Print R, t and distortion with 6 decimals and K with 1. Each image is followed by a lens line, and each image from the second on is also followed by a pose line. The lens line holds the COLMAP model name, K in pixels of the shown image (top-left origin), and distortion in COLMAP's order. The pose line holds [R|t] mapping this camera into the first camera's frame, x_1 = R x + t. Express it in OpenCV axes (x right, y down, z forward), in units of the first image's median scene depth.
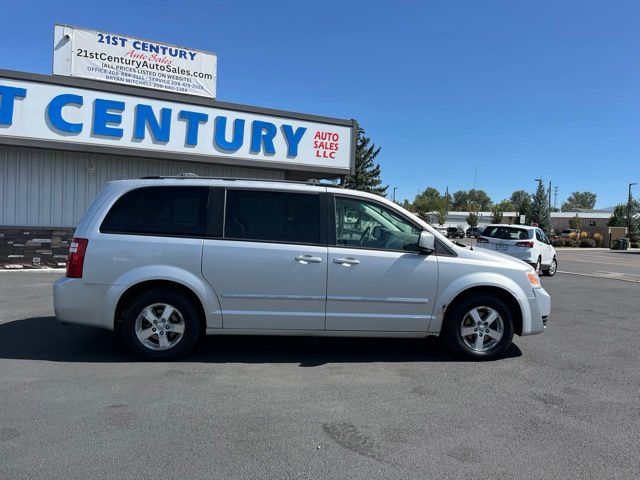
lens RADIAL K [[484.6, 0, 324.9], [0, 484.6, 236.4], [0, 0, 1]] dist [0.063130, -0.084946]
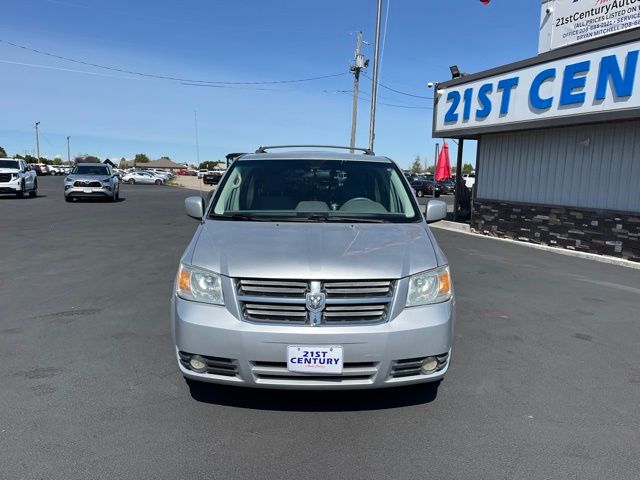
lens RADIAL K [[484.6, 0, 313.2], [0, 484.6, 239.9], [0, 0, 1]] dist [0.063130, -0.084946]
pose [[-0.085294, 0.097425, -0.991581, 0.517491], [-0.053580, 0.993319, 0.102205, -0.024459], [0.994914, 0.061846, -0.079504, 0.612363]]
